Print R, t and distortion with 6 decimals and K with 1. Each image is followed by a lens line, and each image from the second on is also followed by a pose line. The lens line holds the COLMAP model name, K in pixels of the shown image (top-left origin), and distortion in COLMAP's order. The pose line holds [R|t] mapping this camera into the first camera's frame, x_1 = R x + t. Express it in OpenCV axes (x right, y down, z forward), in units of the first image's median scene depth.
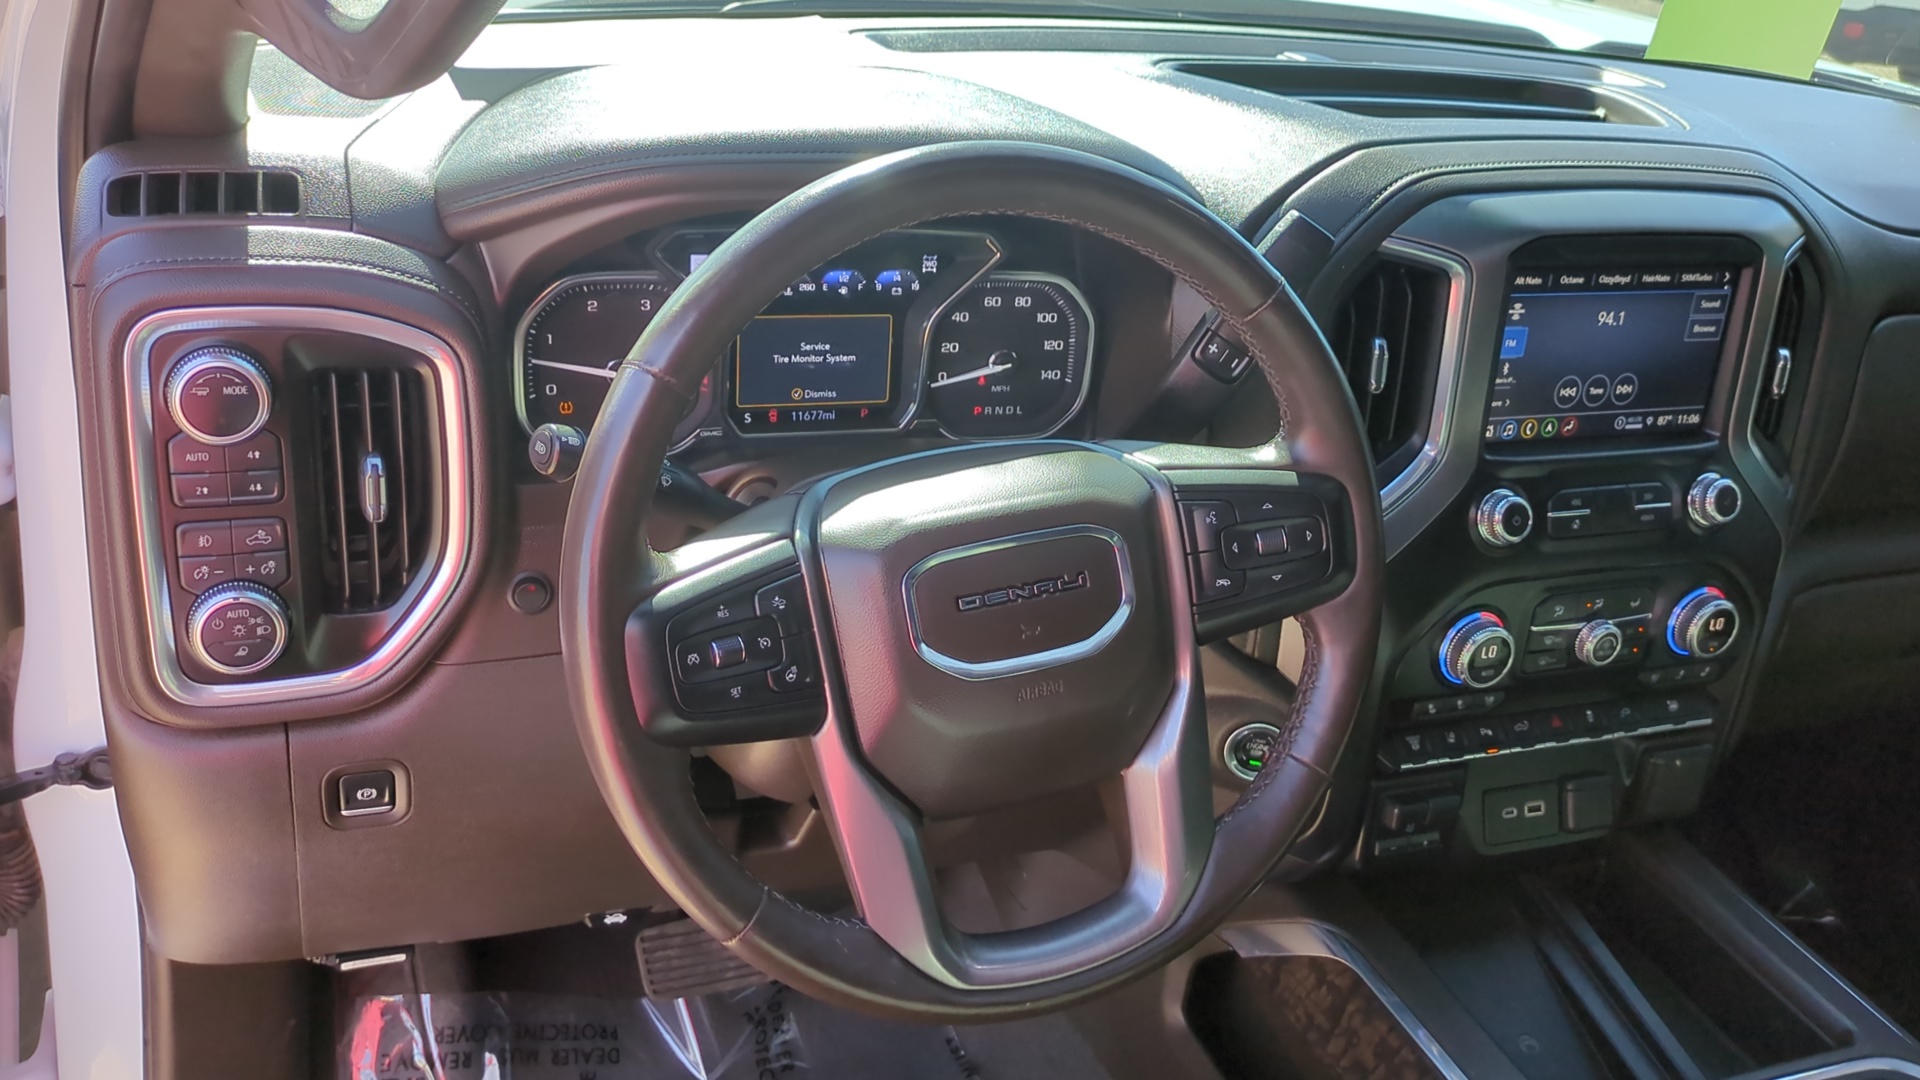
lens RADIAL K [[1656.0, 0, 972.5], [0, 1656.0, 544.4], [0, 0, 1]] dist [0.056837, -0.088796]
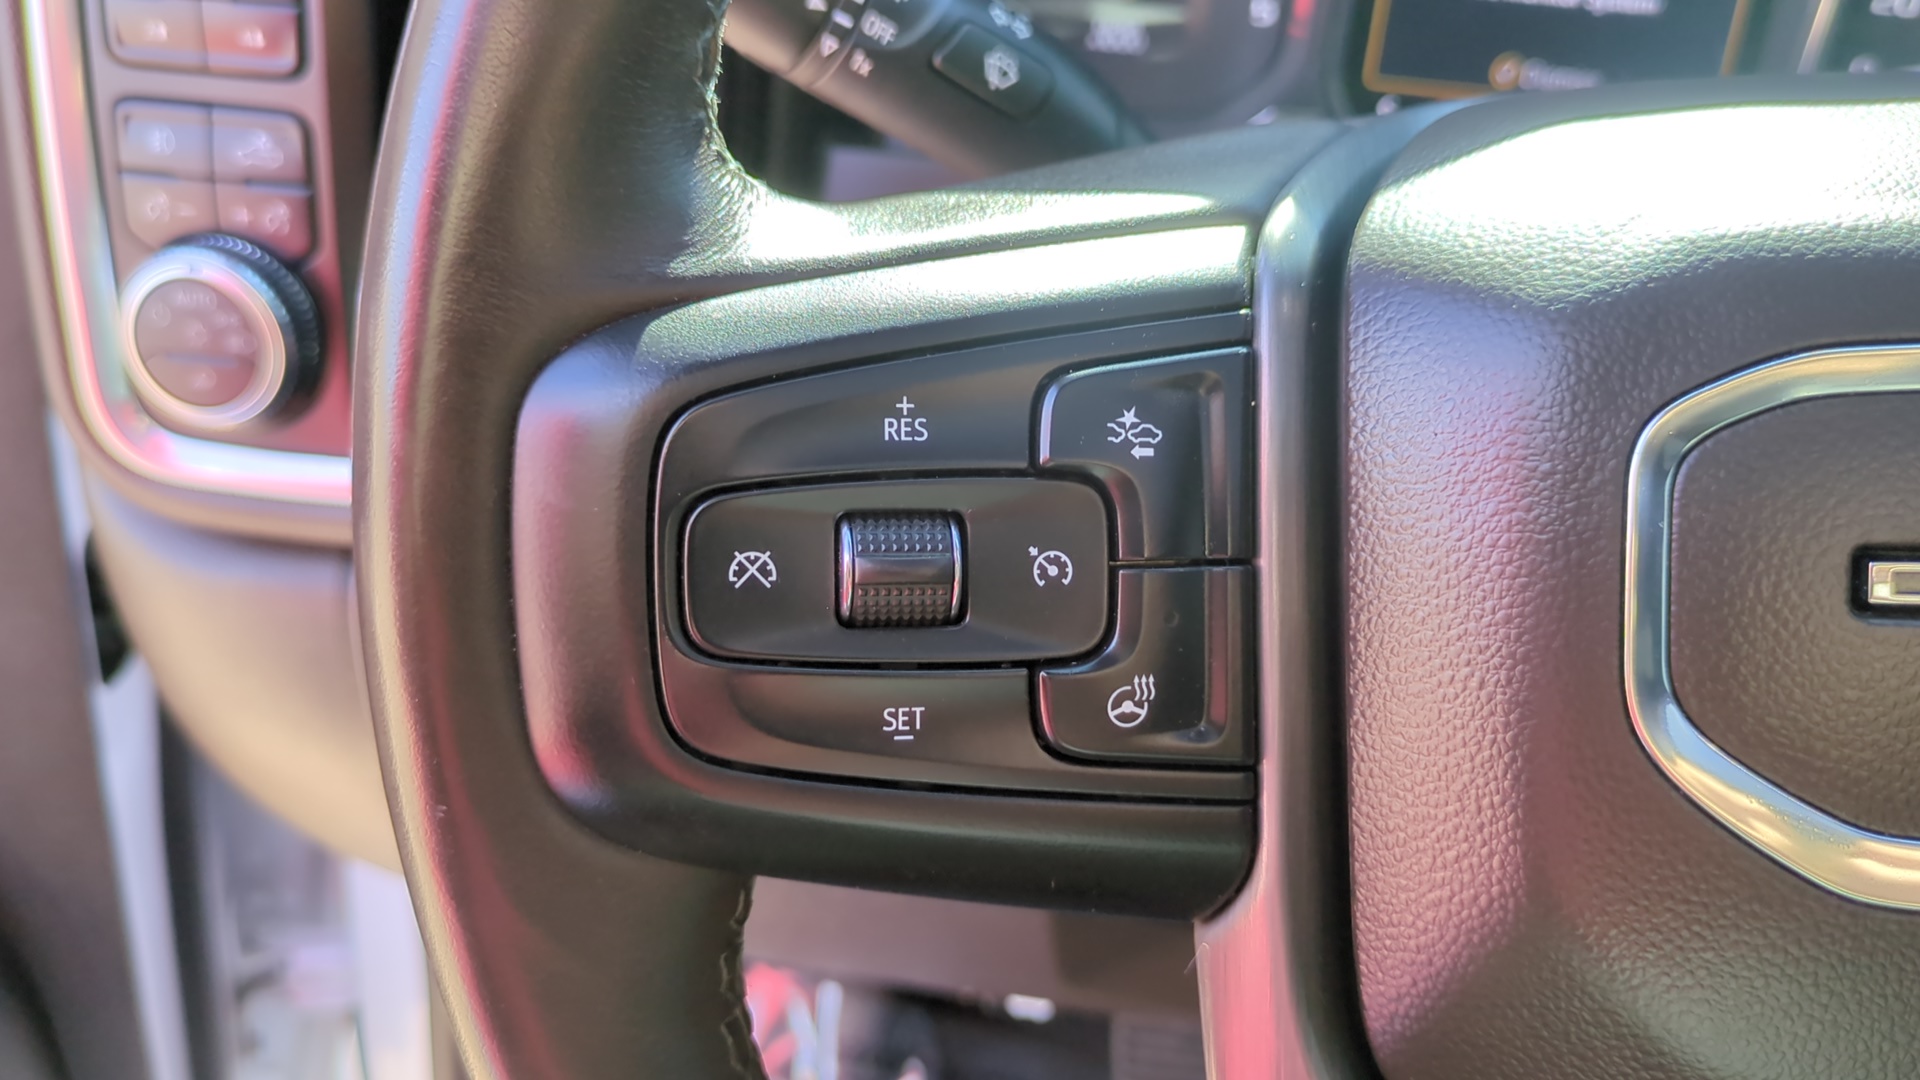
lens RADIAL K [[1656.0, 0, 956.8], [0, 1656.0, 541.7], [0, 0, 1]] dist [0.056837, -0.088796]
pose [[0.878751, 0.193052, -0.436494, -0.014670], [-0.174606, 0.981181, 0.082437, 0.024496], [0.444194, 0.003773, 0.895922, 0.512952]]
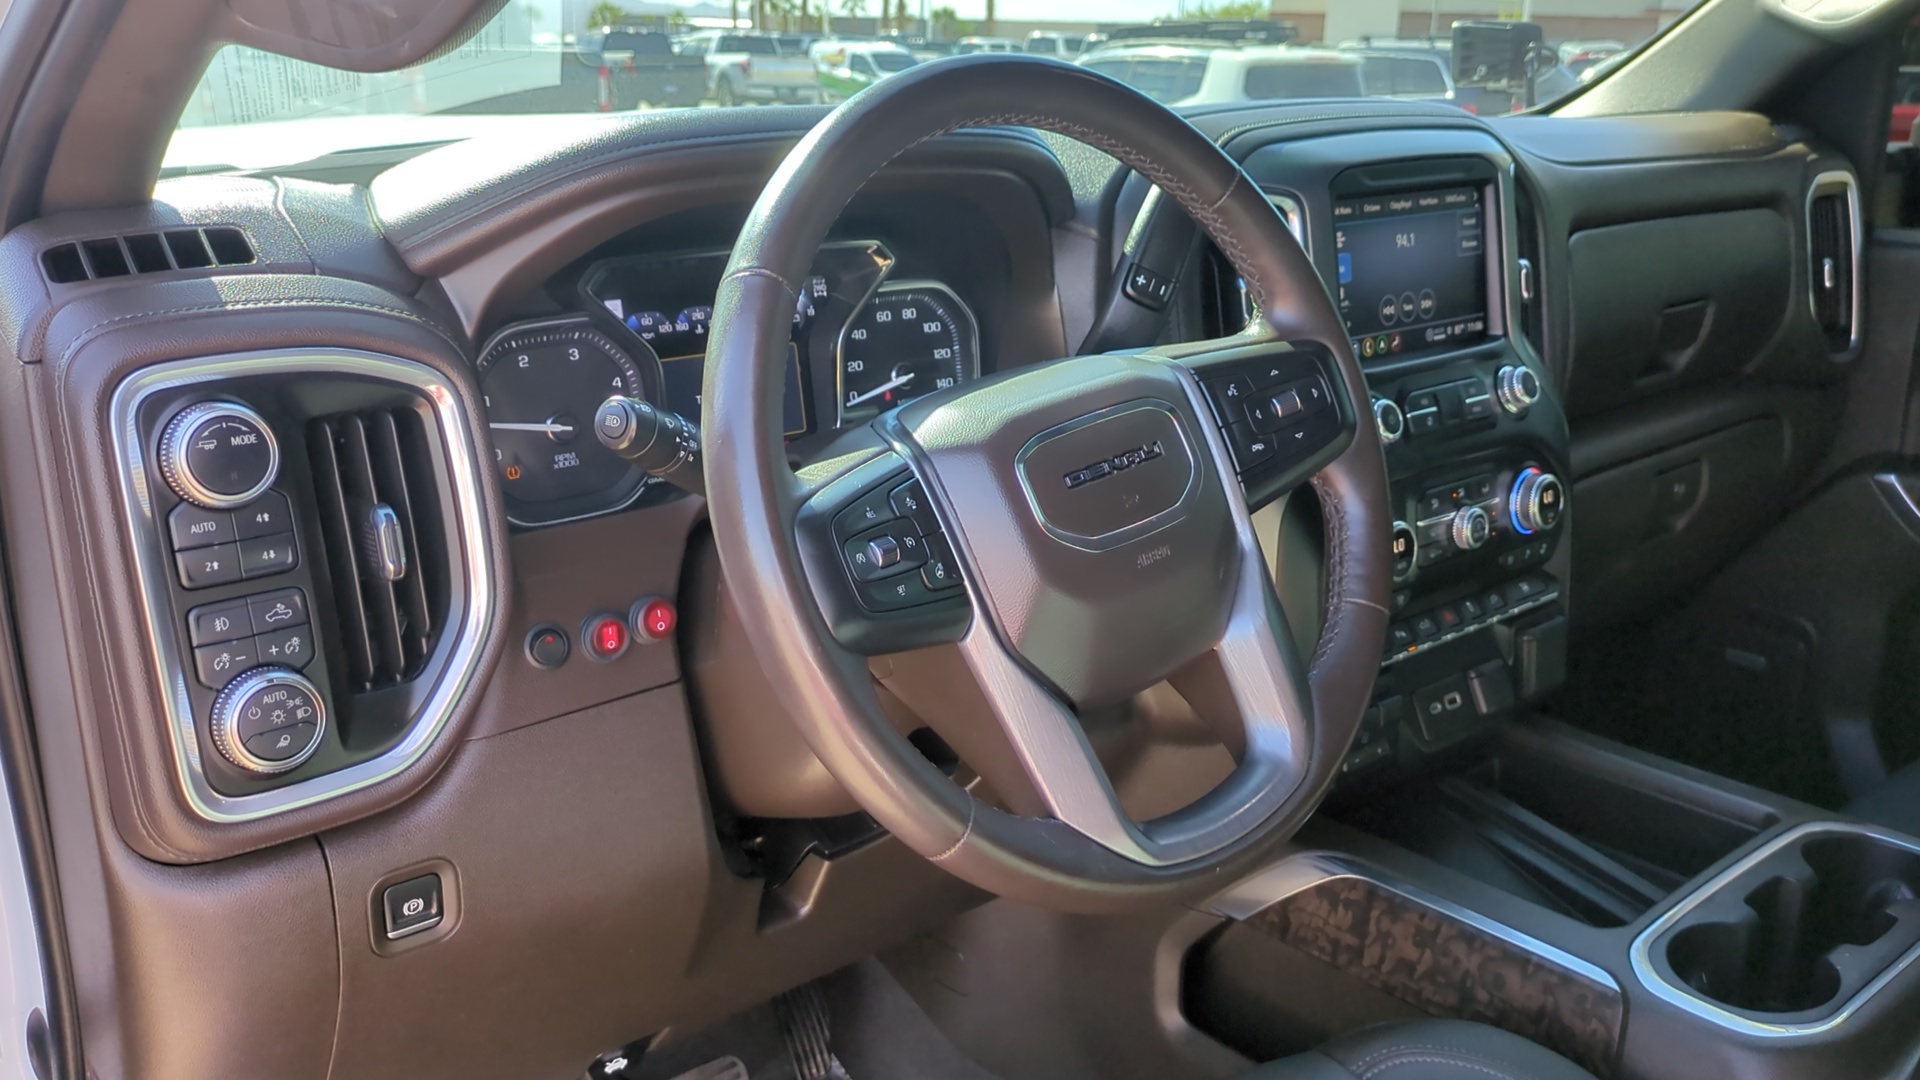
lens RADIAL K [[1656.0, 0, 977.5], [0, 1656.0, 539.5], [0, 0, 1]] dist [0.056837, -0.088796]
pose [[0.935908, -0.210441, 0.282474, -0.250044], [0.254573, 0.958342, -0.129507, 0.131514], [-0.243453, 0.193117, 0.950493, 0.042056]]
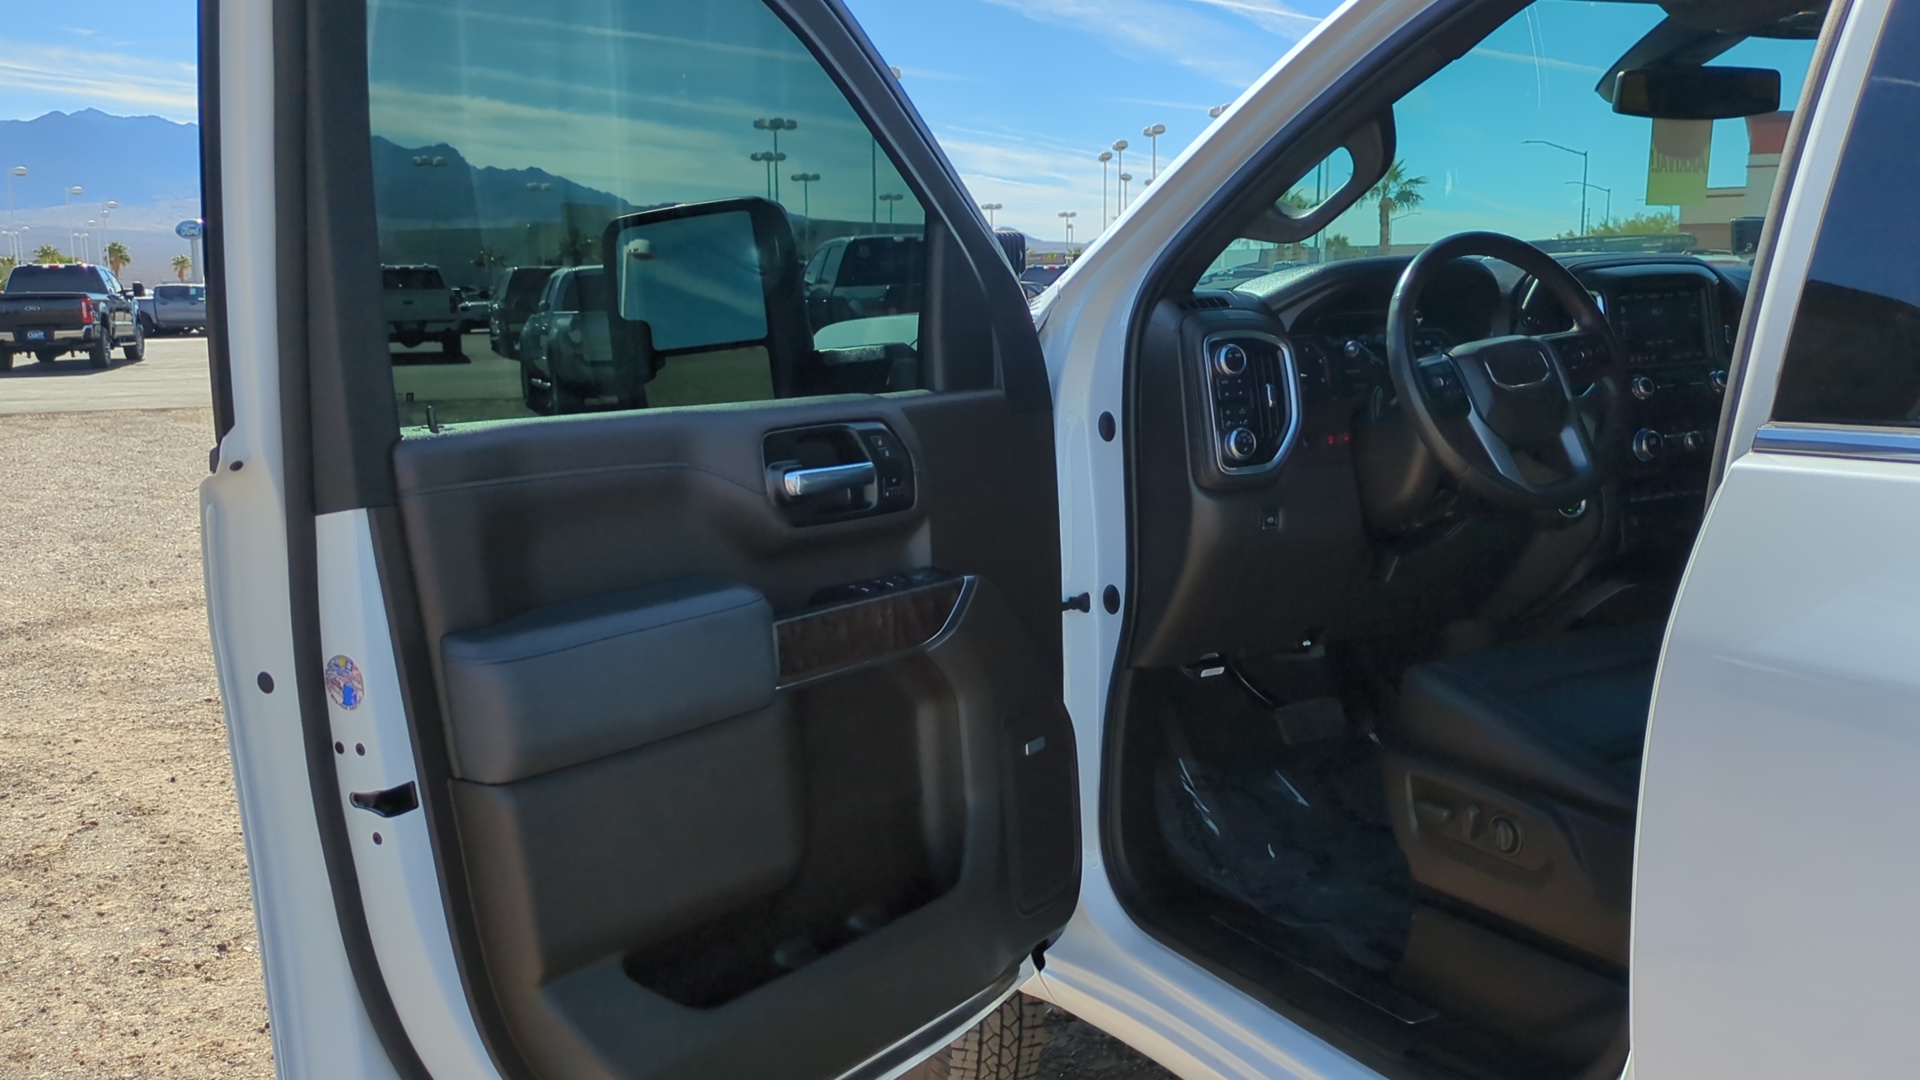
lens RADIAL K [[1656.0, 0, 962.4], [0, 1656.0, 527.6], [0, 0, 1]] dist [0.056837, -0.088796]
pose [[0.982398, -0.168900, 0.079797, -0.898739], [0.185578, 0.931247, -0.313591, 0.761376], [-0.021345, 0.322880, 0.946199, -1.244599]]
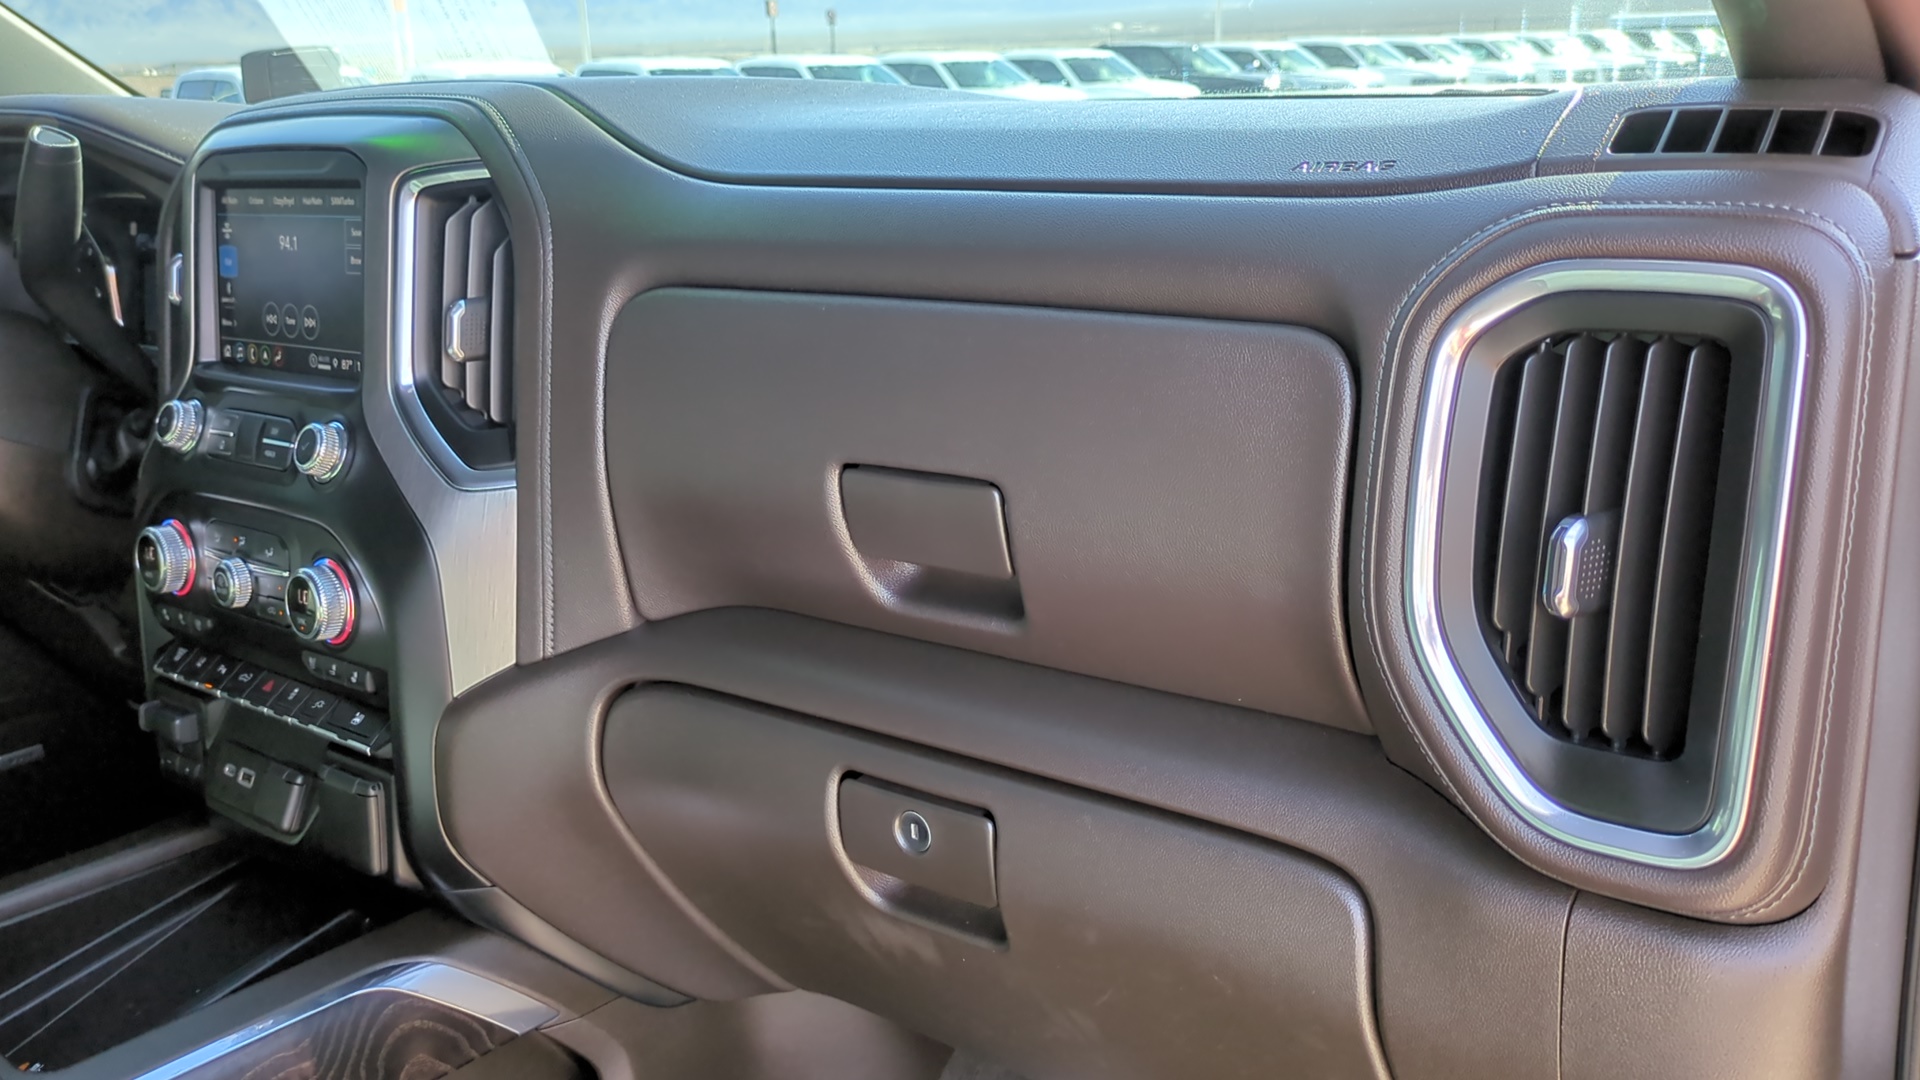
lens RADIAL K [[1656.0, 0, 968.1], [0, 1656.0, 558.2], [0, 0, 1]] dist [0.056837, -0.088796]
pose [[0.461677, 0.093098, -0.882149, 1.453850], [-0.322493, 0.944043, -0.069148, -0.023211], [0.826349, 0.316411, 0.465867, 0.943317]]
